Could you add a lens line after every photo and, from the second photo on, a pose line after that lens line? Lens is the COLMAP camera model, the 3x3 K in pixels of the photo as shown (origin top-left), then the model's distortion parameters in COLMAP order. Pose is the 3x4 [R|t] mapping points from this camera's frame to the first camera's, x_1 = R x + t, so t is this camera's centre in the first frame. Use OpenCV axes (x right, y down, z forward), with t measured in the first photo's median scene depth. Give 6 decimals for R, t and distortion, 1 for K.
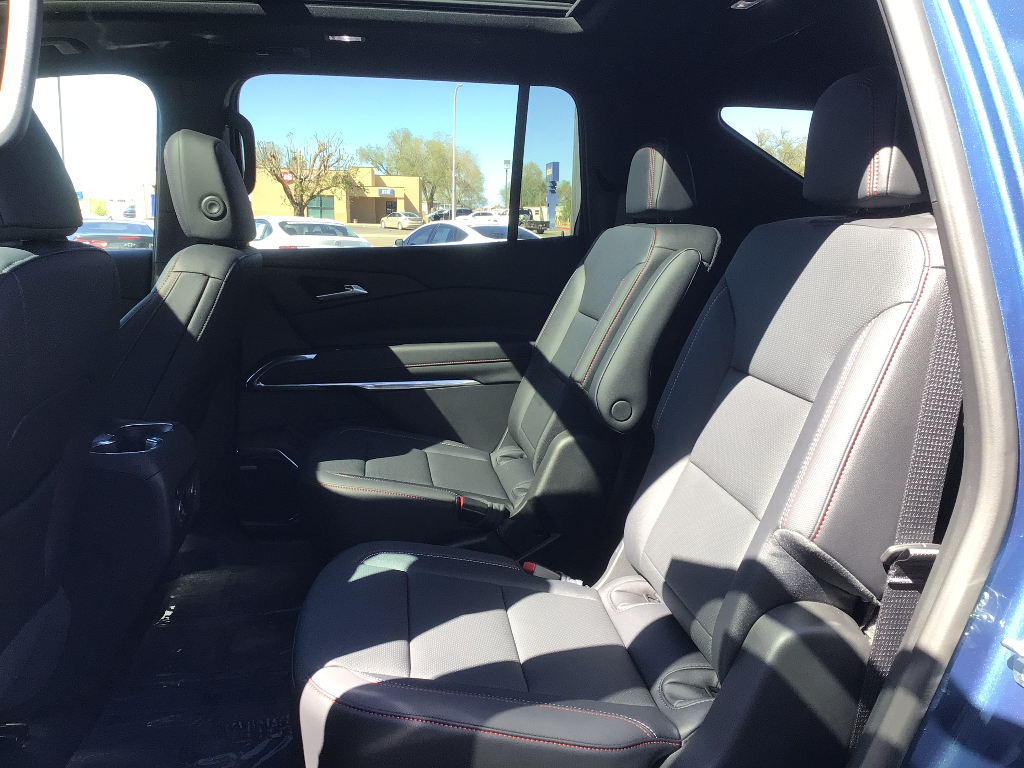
lens RADIAL K [[915.8, 0, 512.0], [0, 915.8, 384.0], [0, 0, 1]] dist [0.128404, -0.232149]
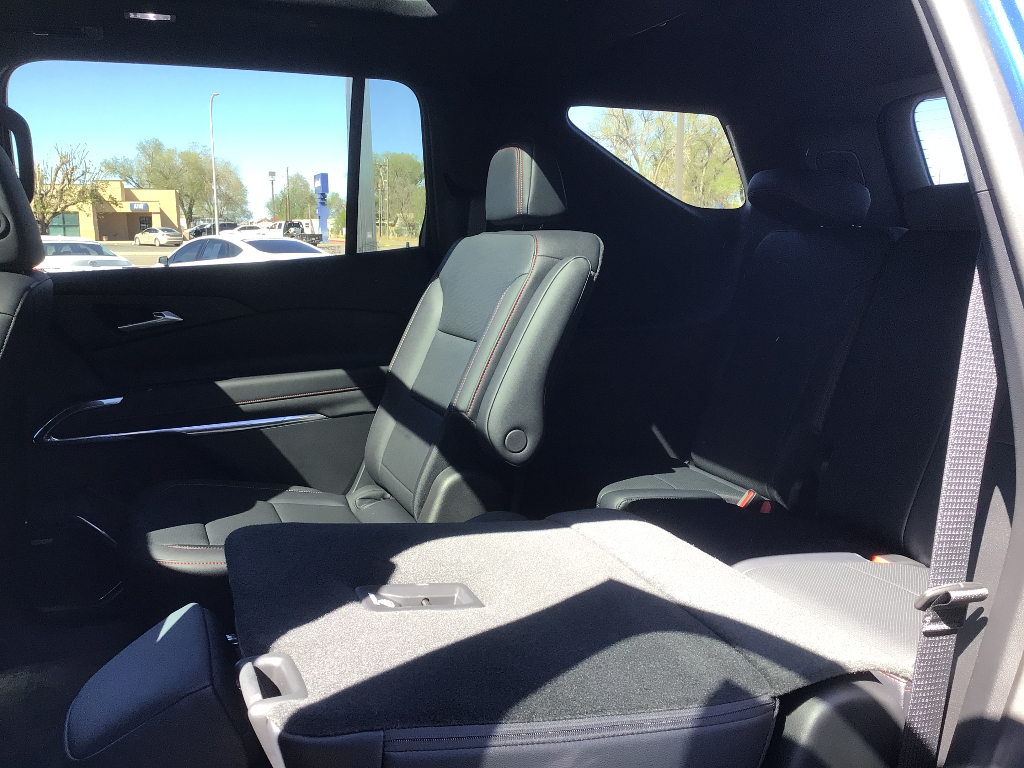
lens RADIAL K [[915.8, 0, 512.0], [0, 915.8, 384.0], [0, 0, 1]] dist [0.128404, -0.232149]
pose [[0.970098, -0.065518, 0.233705, -0.065719], [0.068283, 0.997659, -0.003750, -0.016760], [-0.232912, 0.019596, 0.972300, 0.101339]]
